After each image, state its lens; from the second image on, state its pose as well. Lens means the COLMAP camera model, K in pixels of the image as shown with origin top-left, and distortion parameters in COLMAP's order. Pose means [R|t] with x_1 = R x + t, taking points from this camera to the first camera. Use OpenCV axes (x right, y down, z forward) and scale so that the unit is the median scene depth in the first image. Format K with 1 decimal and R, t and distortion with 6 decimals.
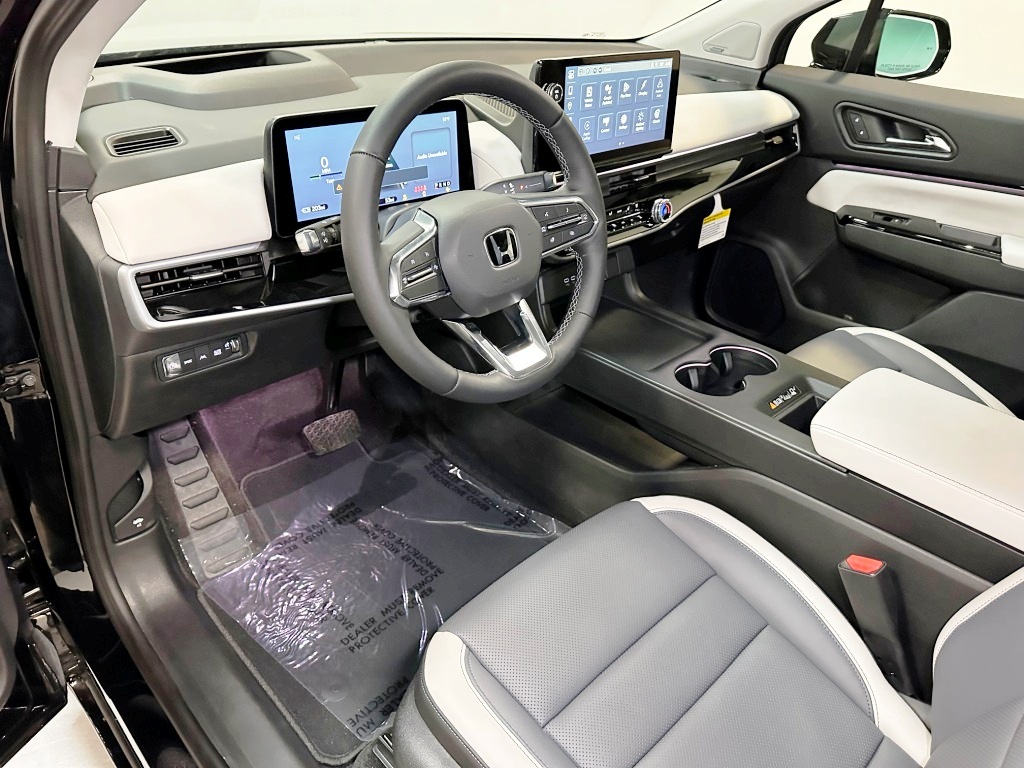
lens RADIAL K [[707.9, 0, 491.2], [0, 707.9, 390.1], [0, 0, 1]] dist [0.065067, -0.099302]
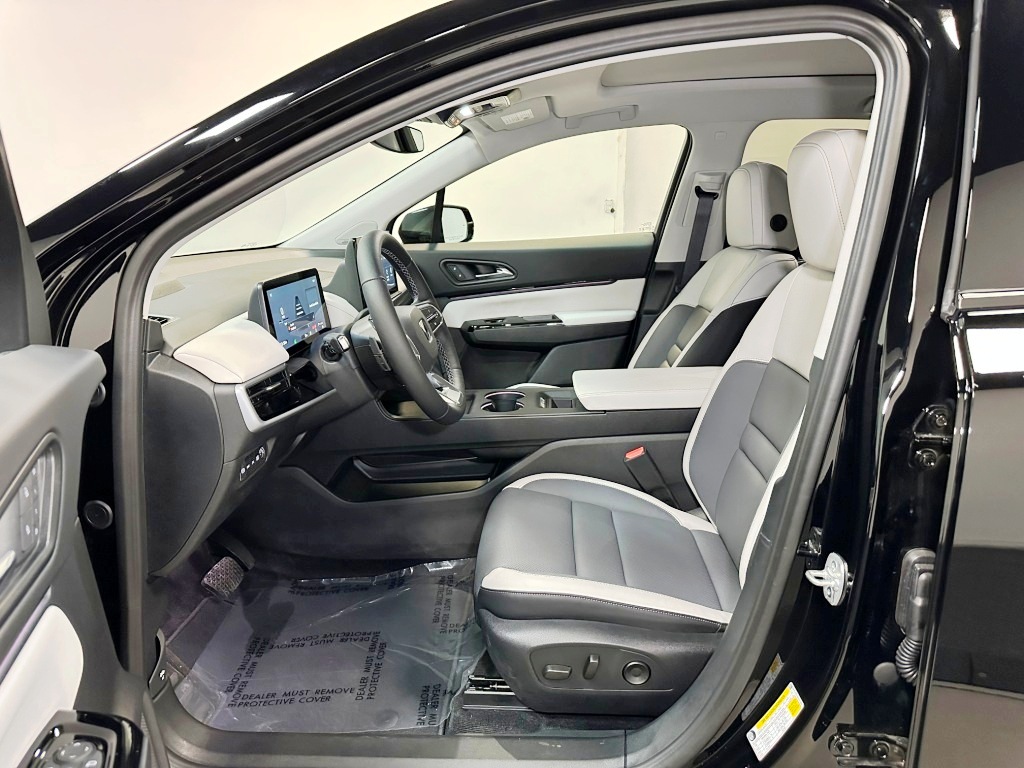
lens RADIAL K [[723.6, 0, 512.0], [0, 723.6, 384.0], [0, 0, 1]] dist [-0.006292, -0.003558]
pose [[0.709785, -0.237388, 0.663214, -0.524118], [0.420496, 0.898142, -0.128546, 0.110441], [-0.565145, 0.370119, 0.737308, -0.156322]]
